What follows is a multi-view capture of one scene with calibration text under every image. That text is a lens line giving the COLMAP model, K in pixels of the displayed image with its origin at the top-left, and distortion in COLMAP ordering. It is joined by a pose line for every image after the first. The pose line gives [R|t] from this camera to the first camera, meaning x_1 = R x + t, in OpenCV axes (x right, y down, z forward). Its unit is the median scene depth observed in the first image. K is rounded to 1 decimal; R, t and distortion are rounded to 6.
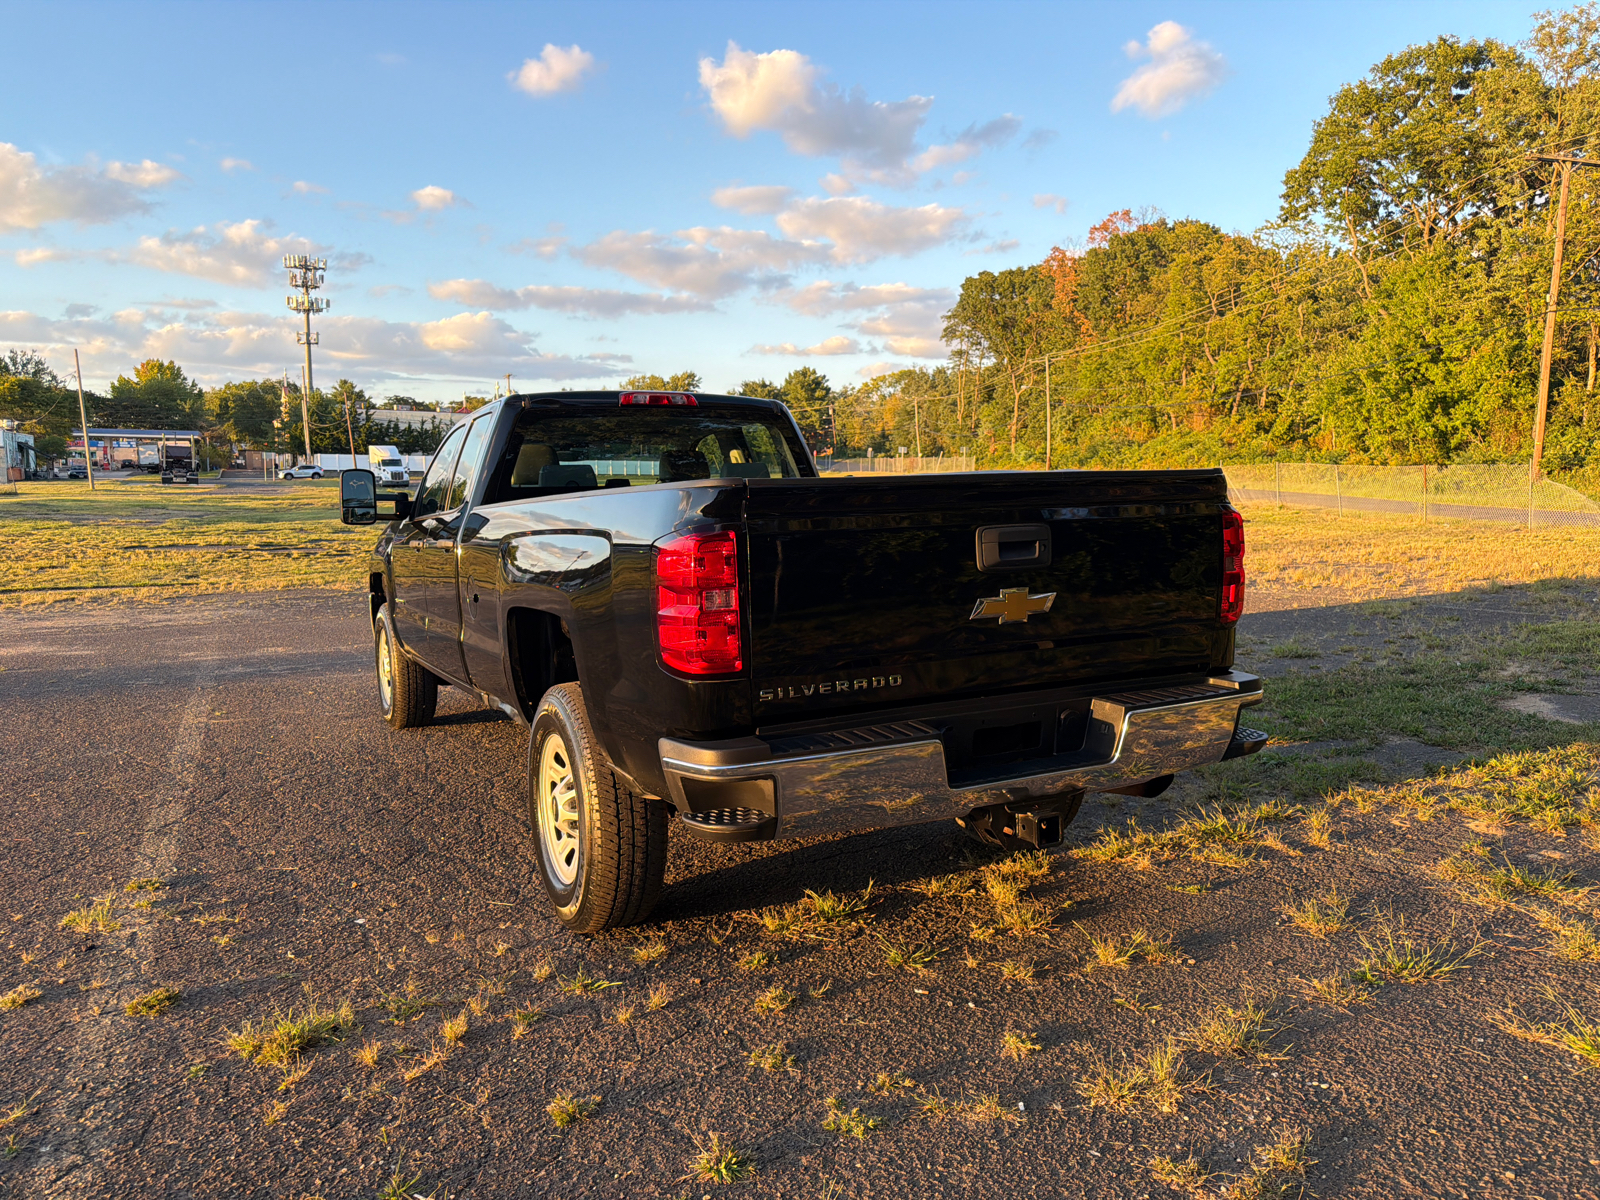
lens RADIAL K [[1214.8, 0, 796.0], [0, 1214.8, 660.4], [0, 0, 1]] dist [0.105150, -0.160608]
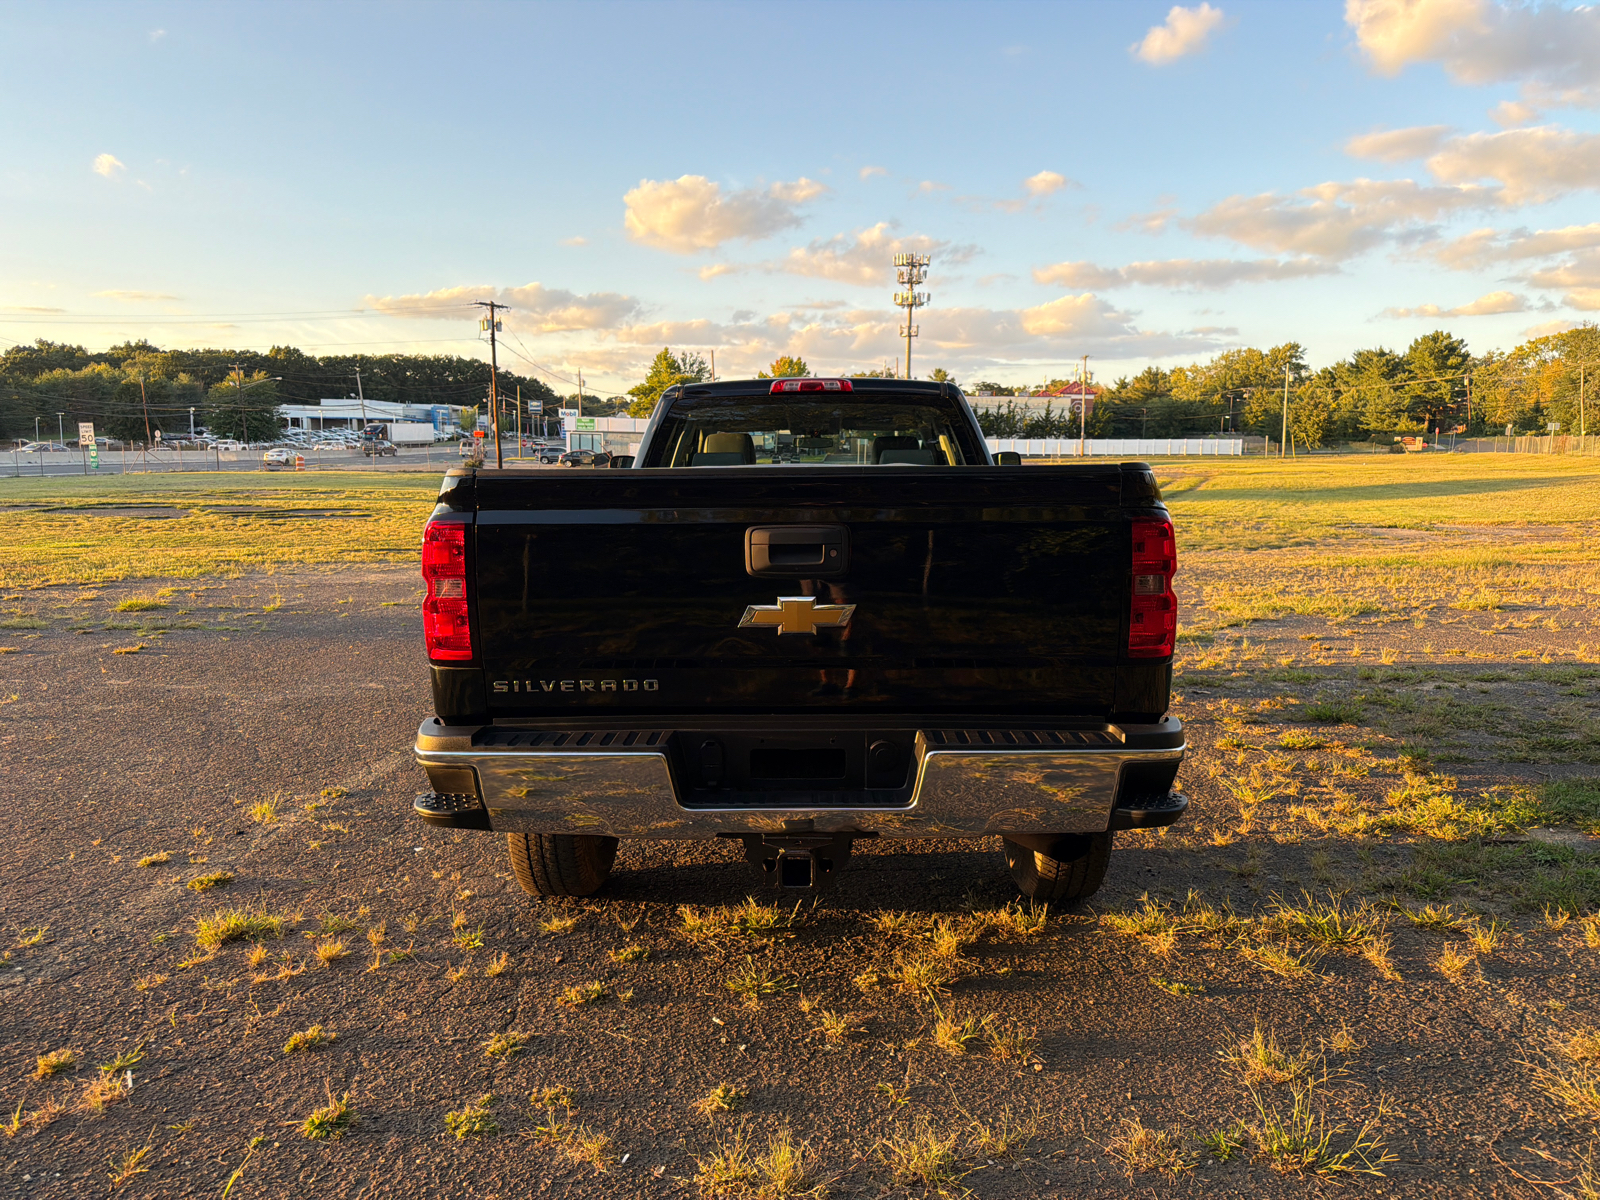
lens RADIAL K [[1209.6, 0, 796.1], [0, 1209.6, 660.4], [0, 0, 1]] dist [0.080661, -0.109067]
pose [[0.857190, 0.090896, -0.506916, 0.090467], [-0.082494, 0.995826, 0.039068, -0.006802], [0.508351, 0.008329, 0.861110, 0.034052]]
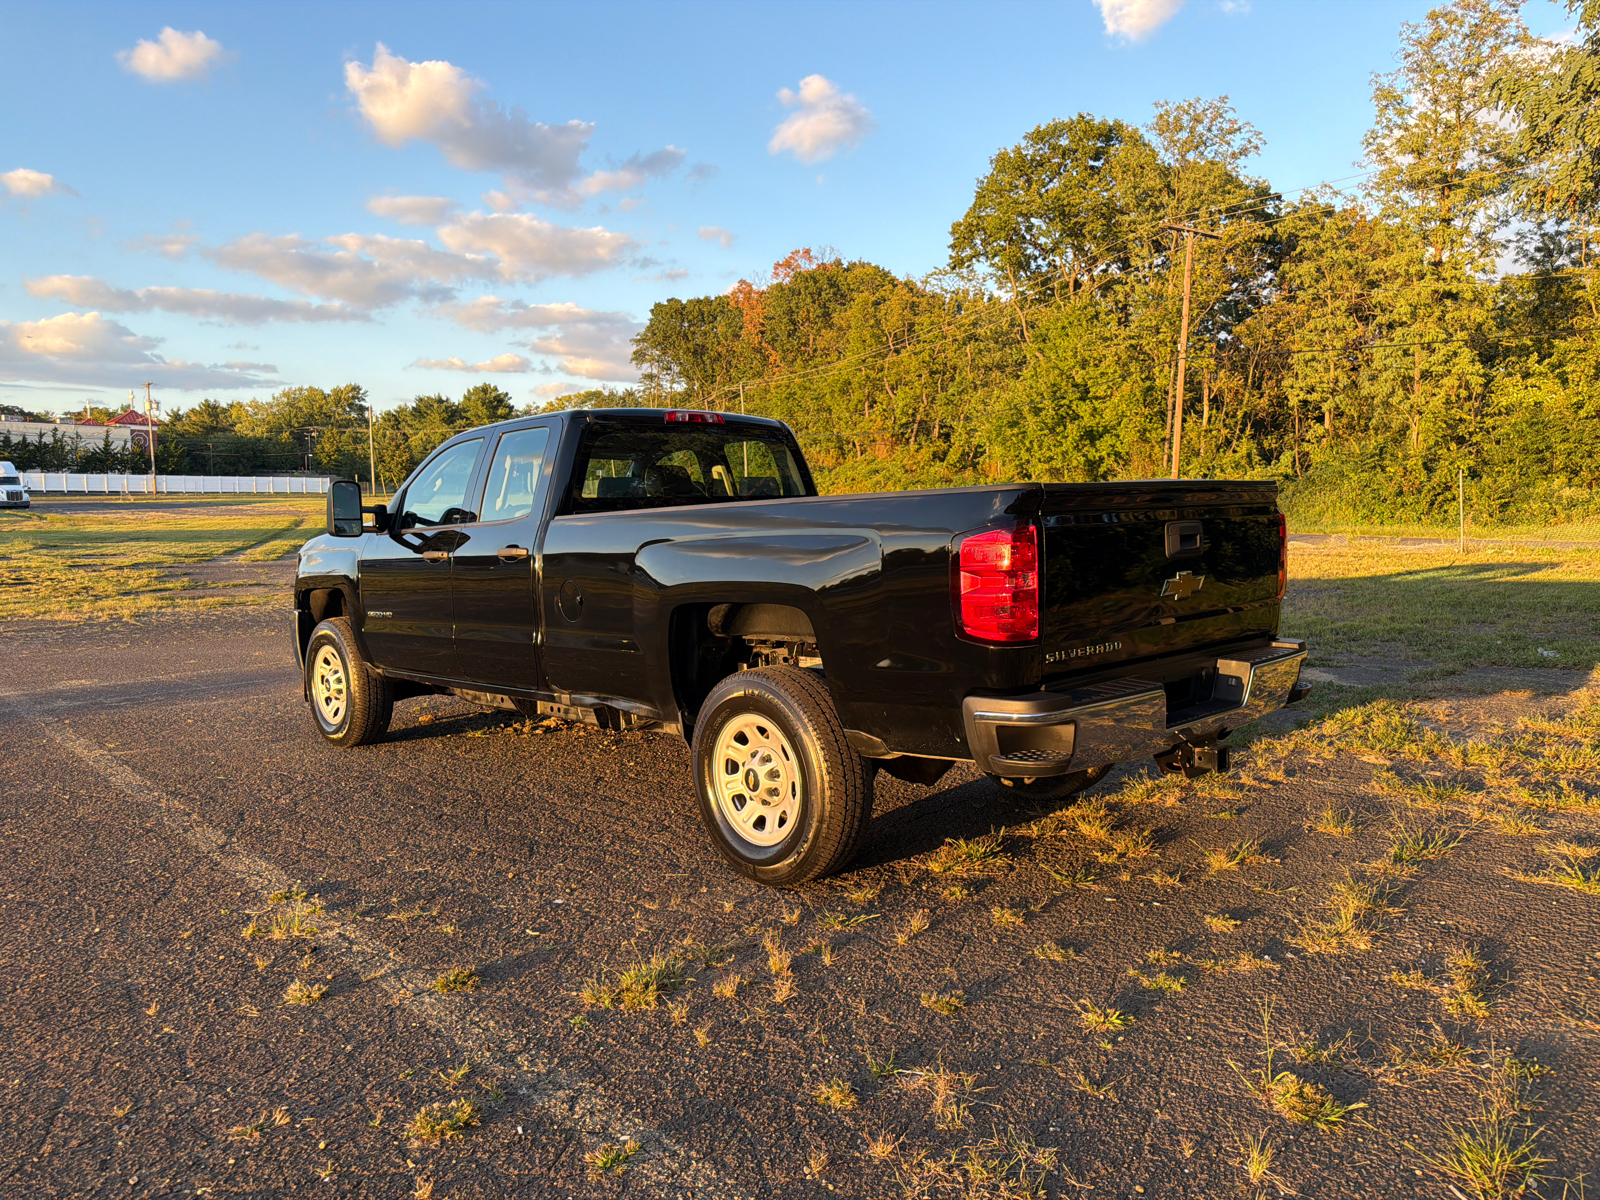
lens RADIAL K [[1240.6, 0, 801.9], [0, 1240.6, 640.4], [0, 0, 1]] dist [0.091067, -0.150579]
pose [[0.956152, -0.030723, 0.291256, -0.046944], [0.041406, 0.998674, -0.030586, 0.002908], [-0.289930, 0.041305, 0.956156, -0.010987]]
